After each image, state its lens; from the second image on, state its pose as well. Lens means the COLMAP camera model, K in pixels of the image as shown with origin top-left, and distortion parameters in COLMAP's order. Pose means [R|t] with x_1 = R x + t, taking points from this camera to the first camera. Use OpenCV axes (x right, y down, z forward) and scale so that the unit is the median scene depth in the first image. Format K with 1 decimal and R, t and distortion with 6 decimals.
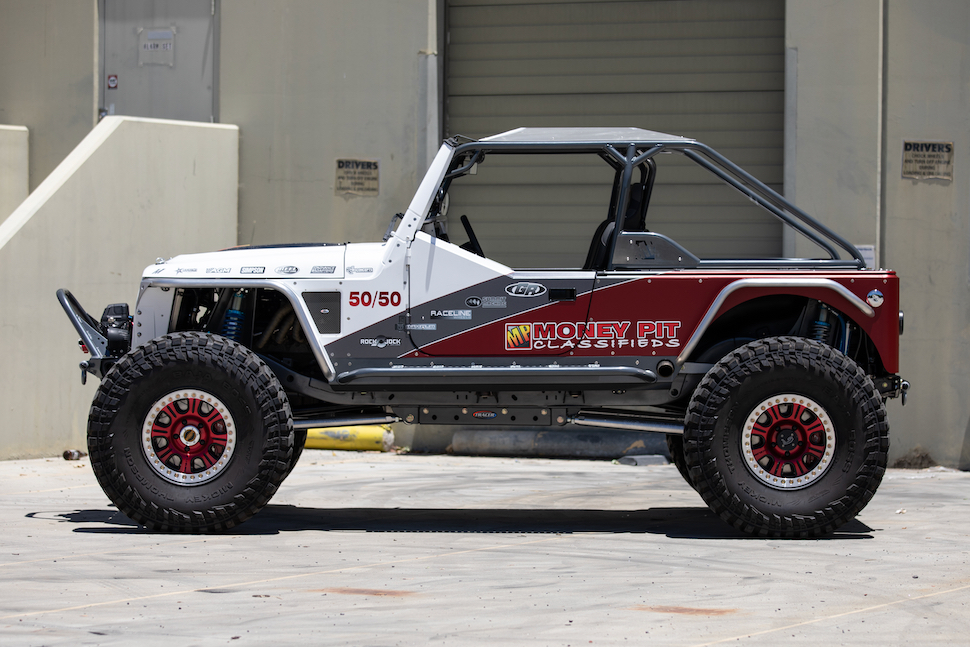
lens RADIAL K [[2853.0, 0, 485.1], [0, 2853.0, 323.9], [0, 0, 1]] dist [-0.006075, 0.000000]
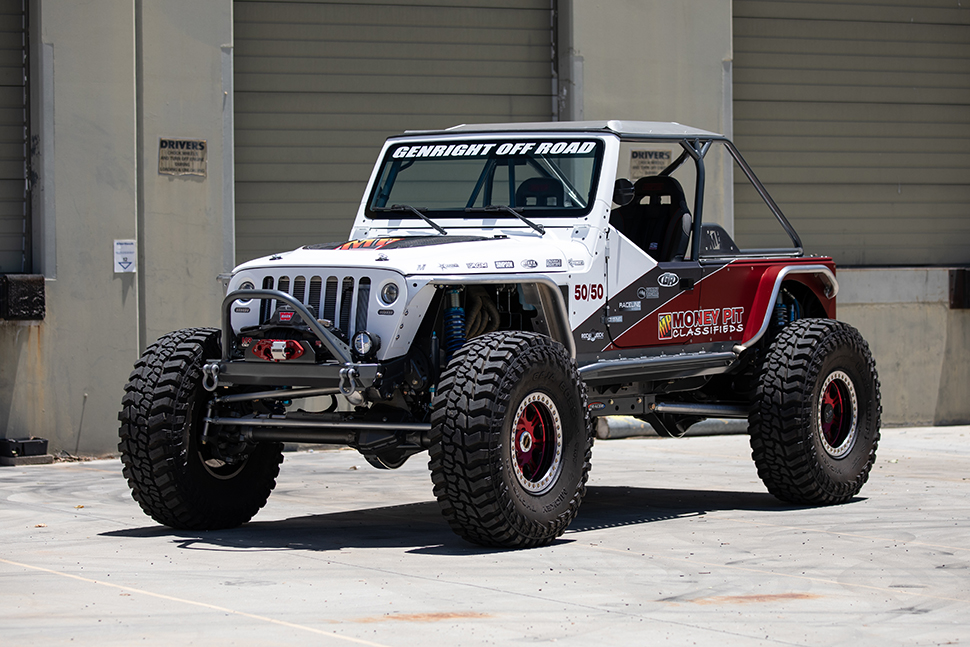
lens RADIAL K [[2633.1, 0, 485.1], [0, 2633.1, 323.6], [0, 0, 1]] dist [-0.075791, 0.000000]
pose [[0.698406, -0.031983, 0.714987, -0.629801], [0.030120, 0.999429, 0.015285, -0.011359], [-0.715068, 0.010861, 0.698970, 0.351575]]
